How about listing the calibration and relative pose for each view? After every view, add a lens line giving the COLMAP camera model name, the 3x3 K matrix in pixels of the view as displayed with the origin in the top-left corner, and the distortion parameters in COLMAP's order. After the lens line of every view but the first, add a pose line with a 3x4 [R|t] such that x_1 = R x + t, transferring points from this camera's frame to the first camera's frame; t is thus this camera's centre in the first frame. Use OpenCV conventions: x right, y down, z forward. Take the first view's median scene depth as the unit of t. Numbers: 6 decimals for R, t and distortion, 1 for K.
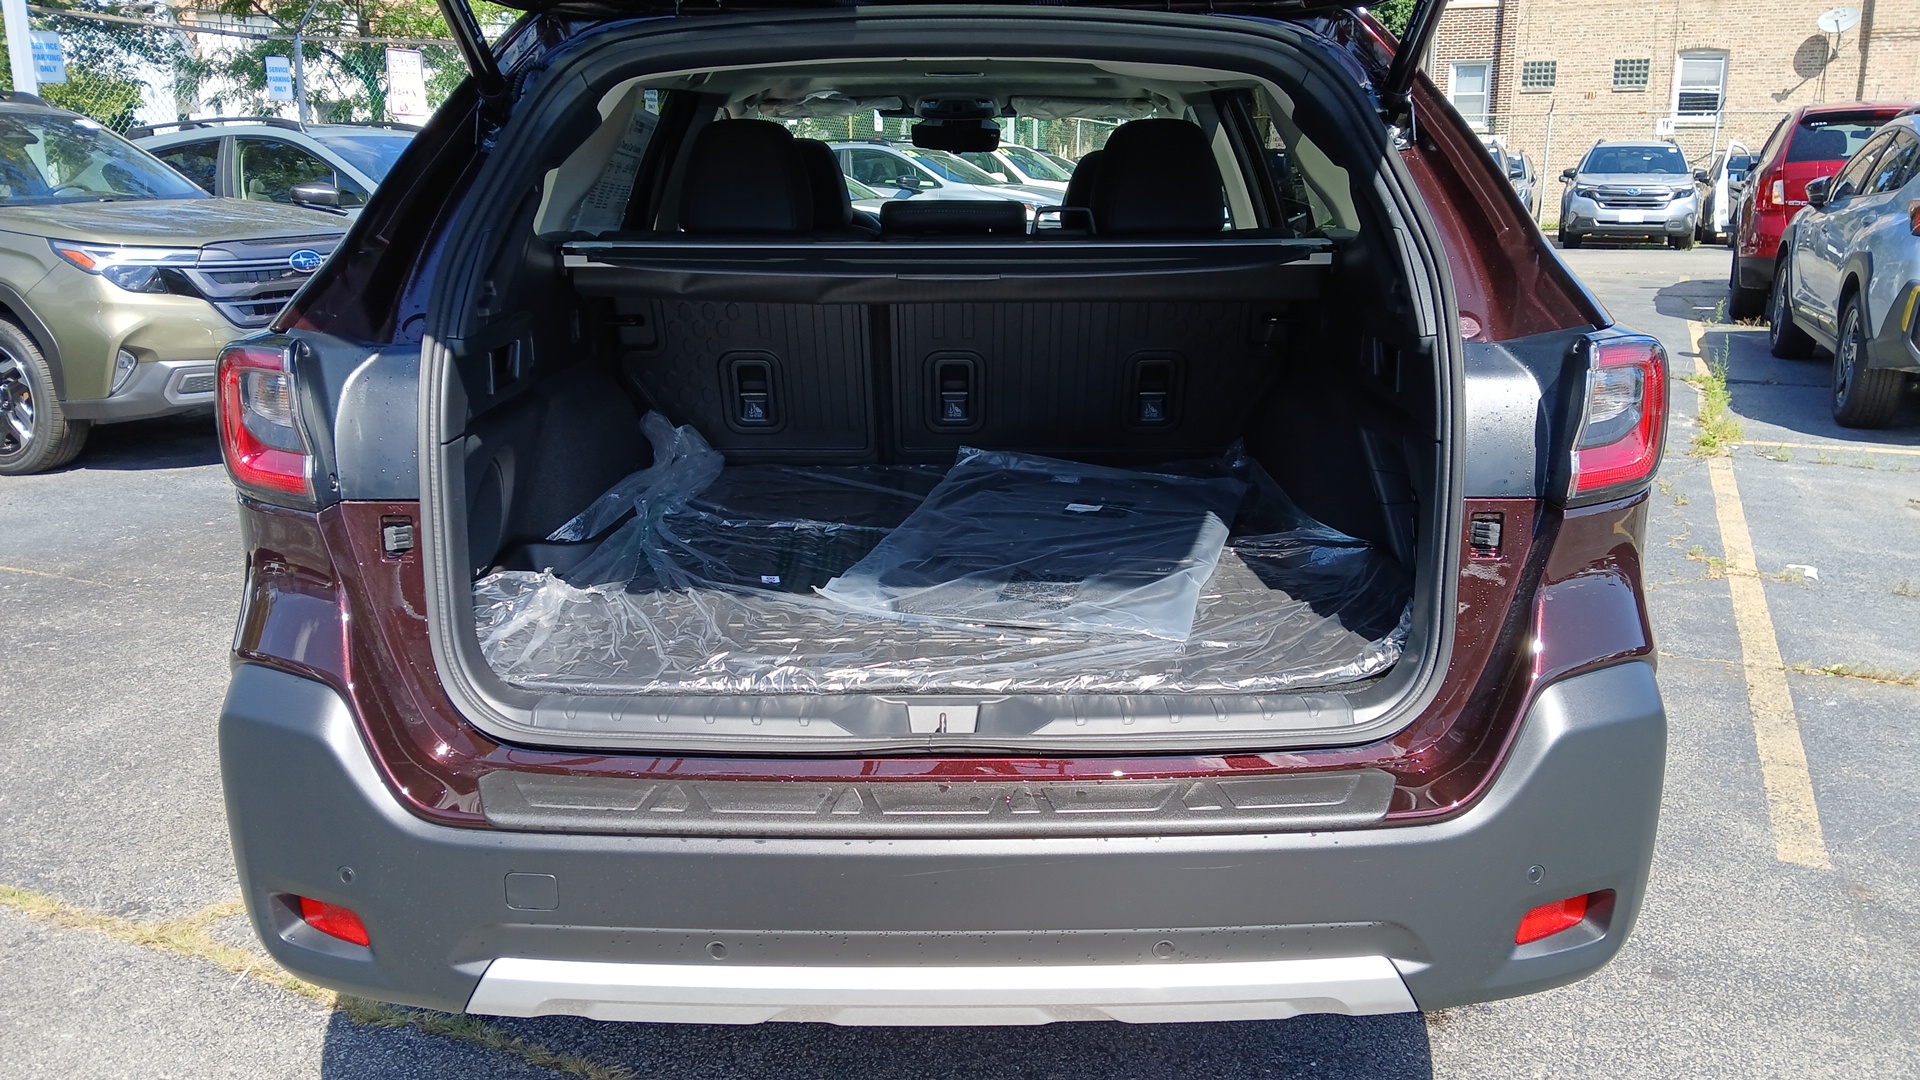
lens RADIAL K [[1507.8, 0, 953.1], [0, 1507.8, 543.5], [0, 0, 1]] dist [0.028796, -0.066127]
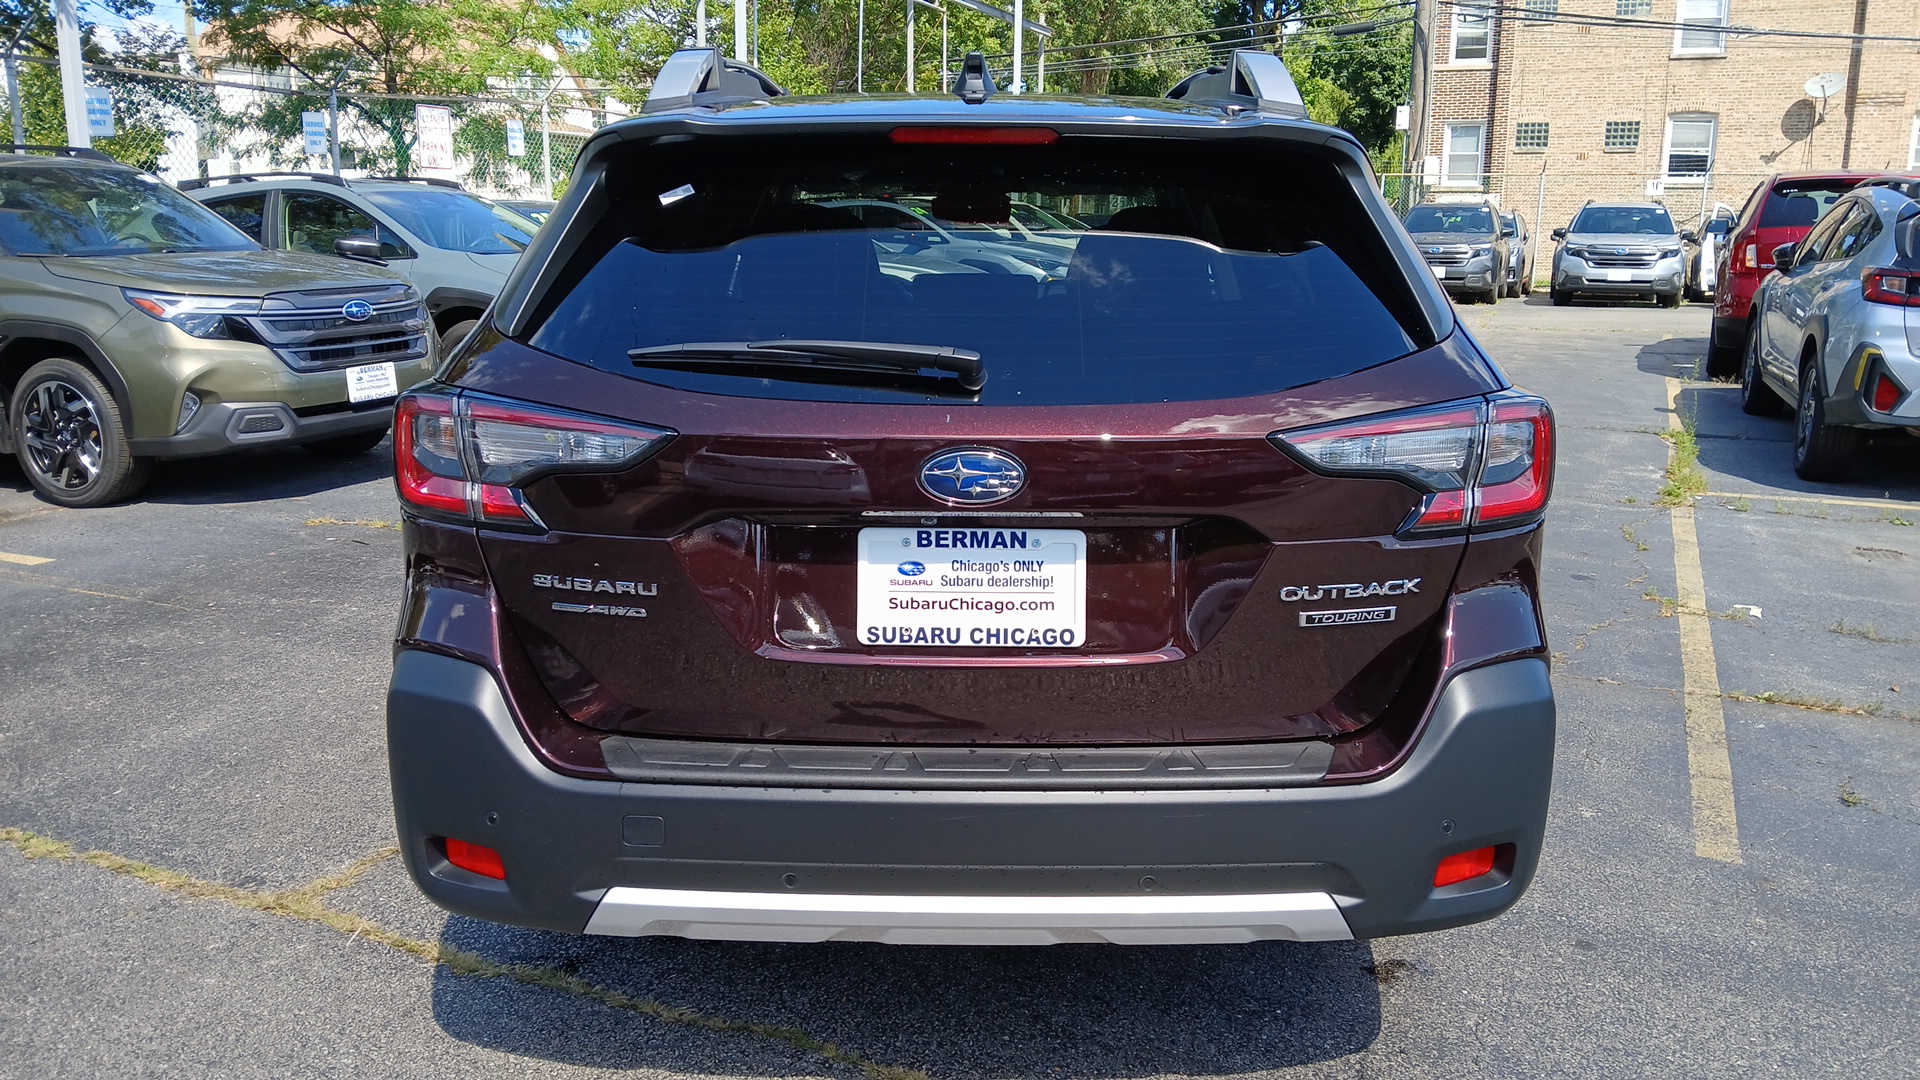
lens RADIAL K [[1507.8, 0, 961.1], [0, 1507.8, 534.8], [0, 0, 1]] dist [0.028796, -0.066127]
pose [[0.999946, 0.009164, 0.004913, -0.010294], [-0.008975, 0.999269, -0.037152, 0.012680], [-0.005250, 0.037106, 0.999298, -0.110814]]
